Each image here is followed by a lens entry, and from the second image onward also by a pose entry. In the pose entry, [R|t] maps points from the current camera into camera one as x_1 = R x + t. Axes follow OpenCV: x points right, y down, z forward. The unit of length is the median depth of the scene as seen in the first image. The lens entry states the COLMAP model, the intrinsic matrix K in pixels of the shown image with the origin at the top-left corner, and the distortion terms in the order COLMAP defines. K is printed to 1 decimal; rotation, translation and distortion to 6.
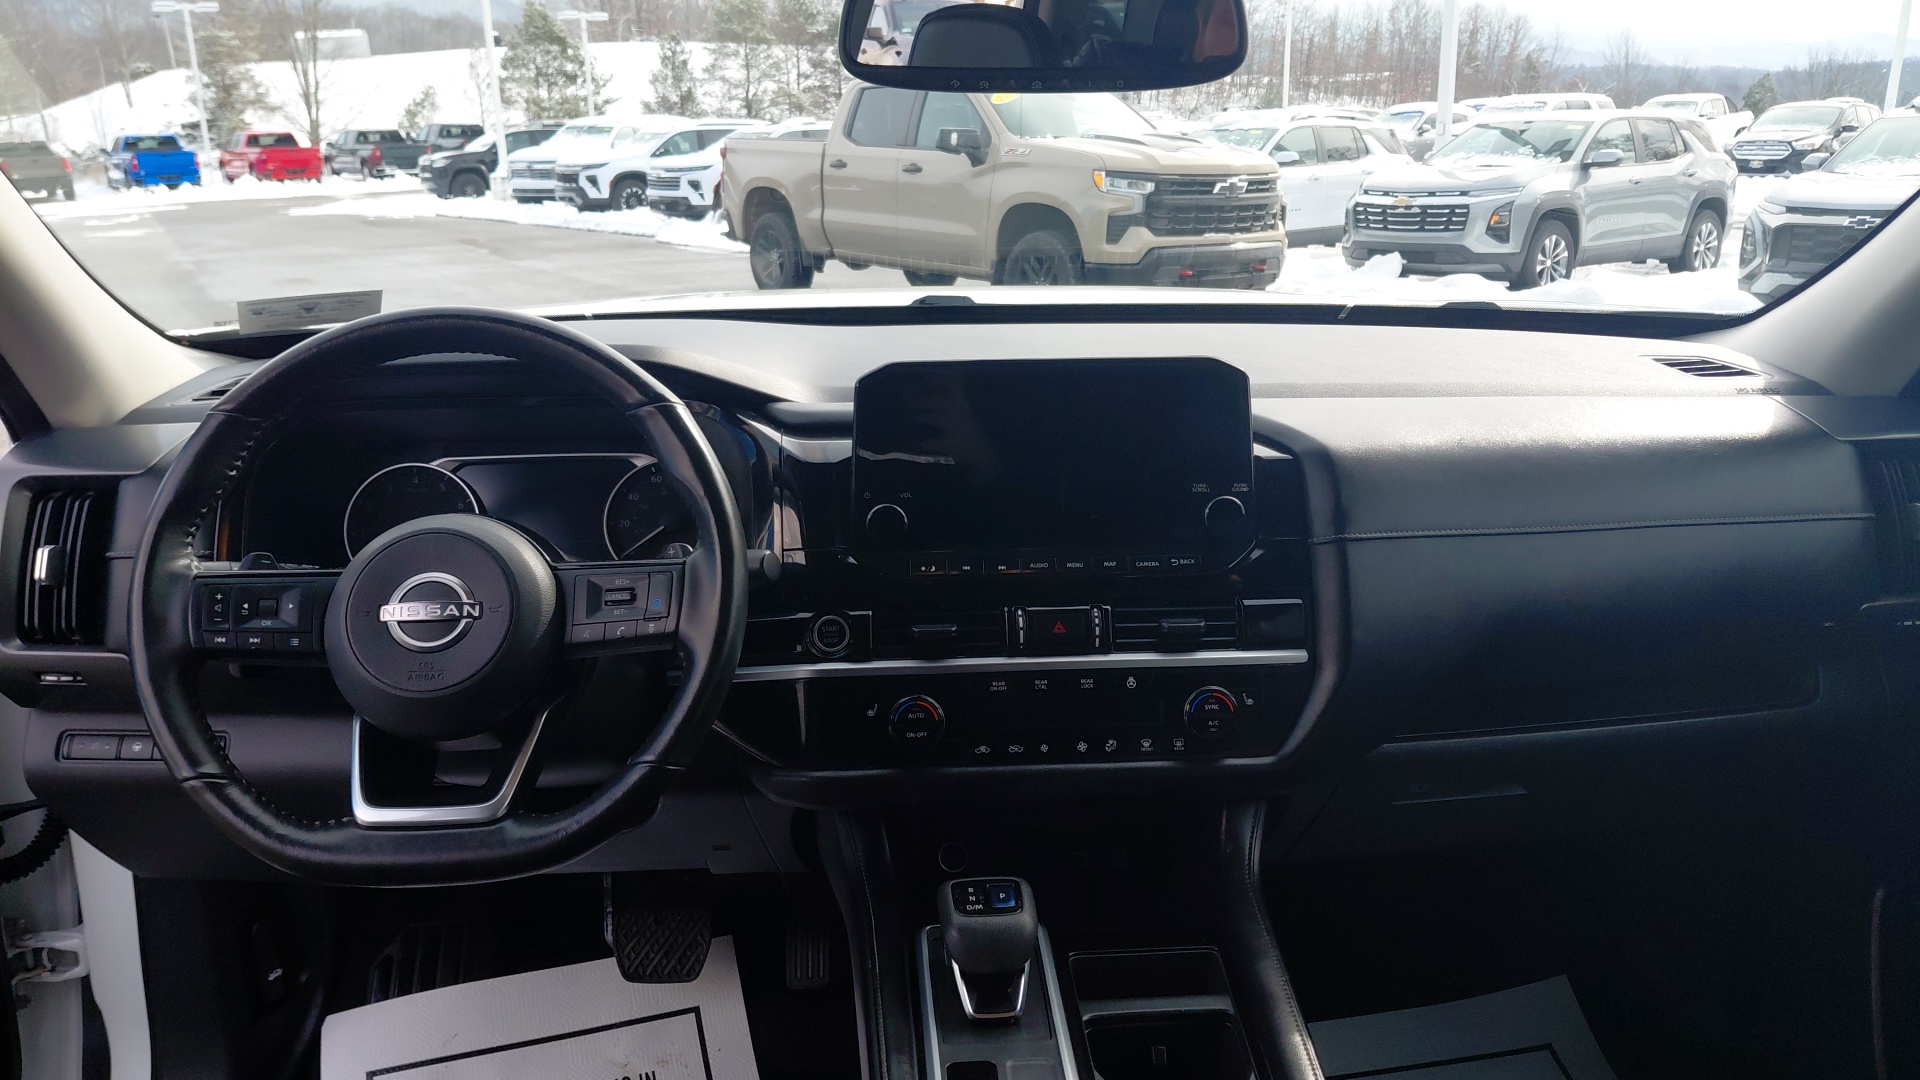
lens RADIAL K [[1418.4, 0, 921.2], [0, 1418.4, 560.1], [0, 0, 1]] dist [0.001506, -0.004135]
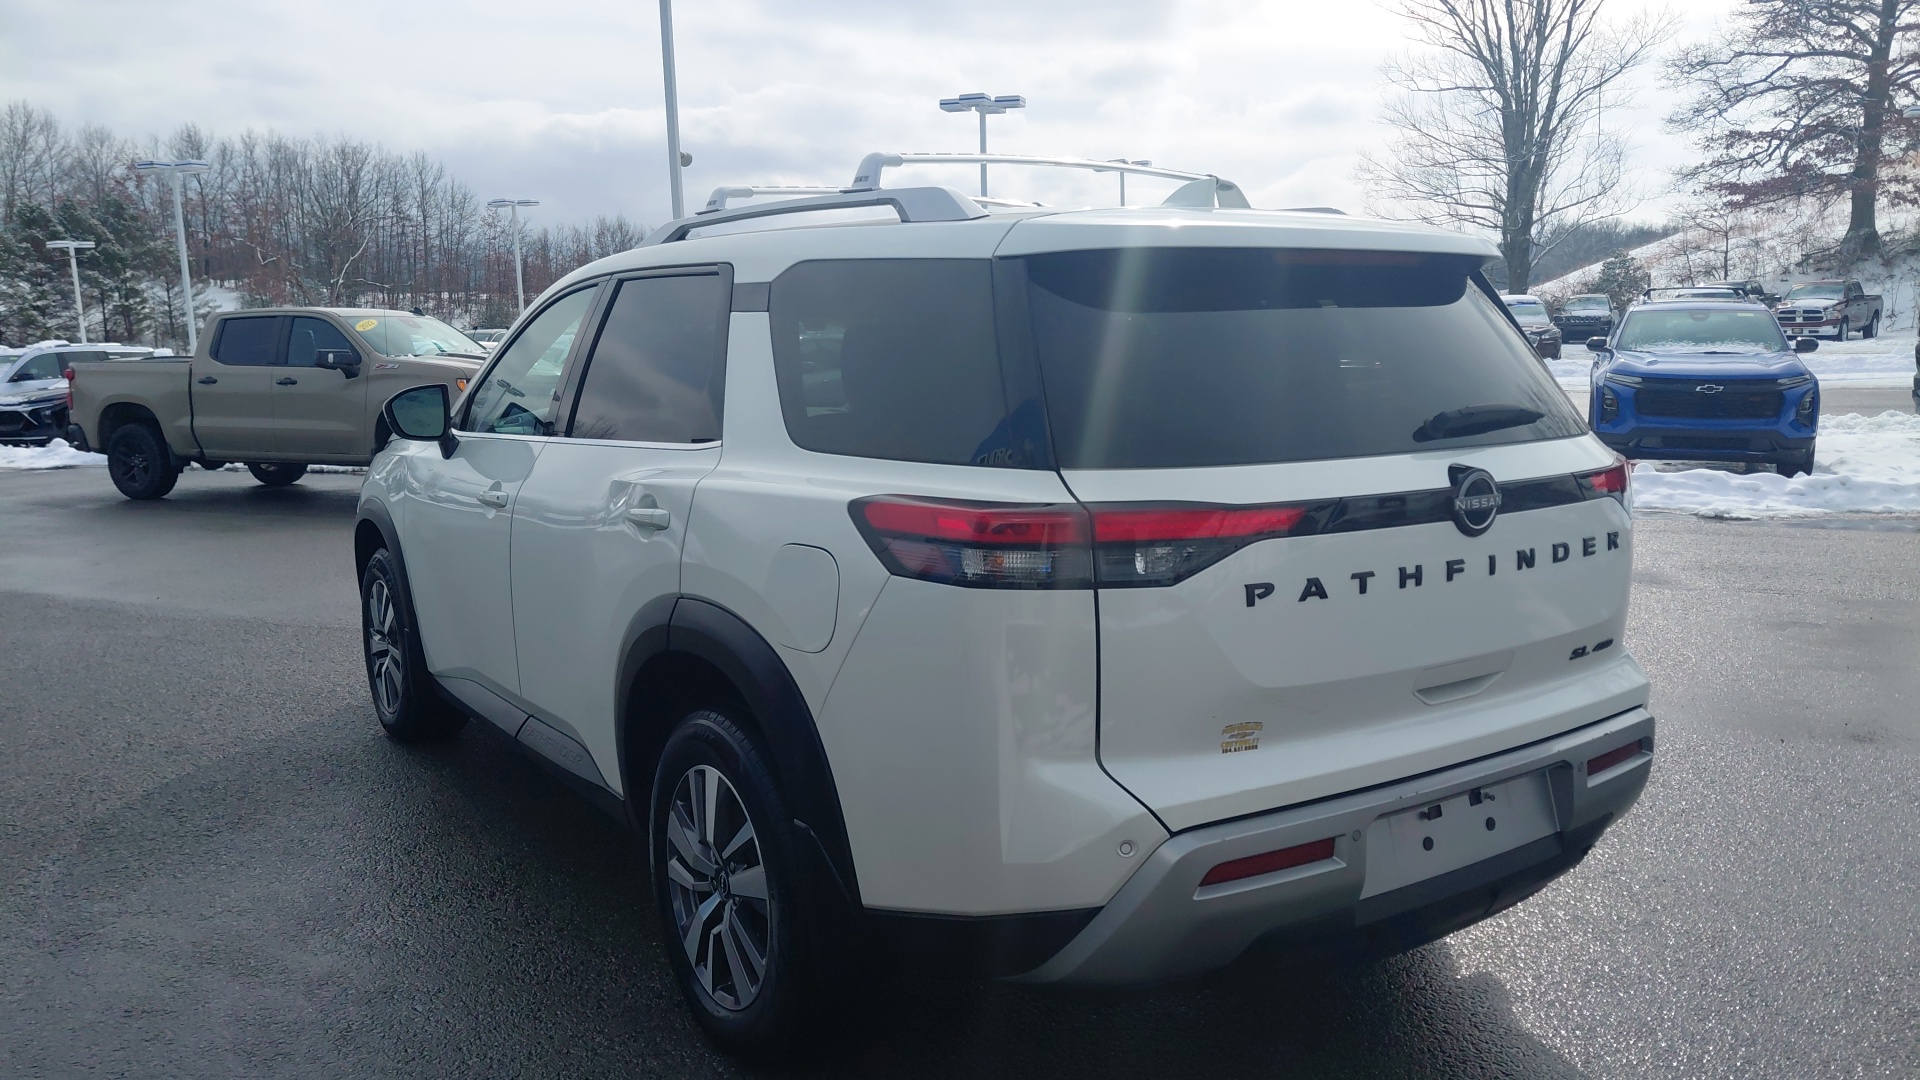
lens RADIAL K [[1418.4, 0, 921.2], [0, 1418.4, 560.1], [0, 0, 1]] dist [0.001506, -0.004135]
pose [[0.867708, -0.094965, 0.487919, -0.978670], [0.163308, 0.981557, -0.099380, 0.691190], [-0.469482, 0.165914, 0.867213, -2.372733]]
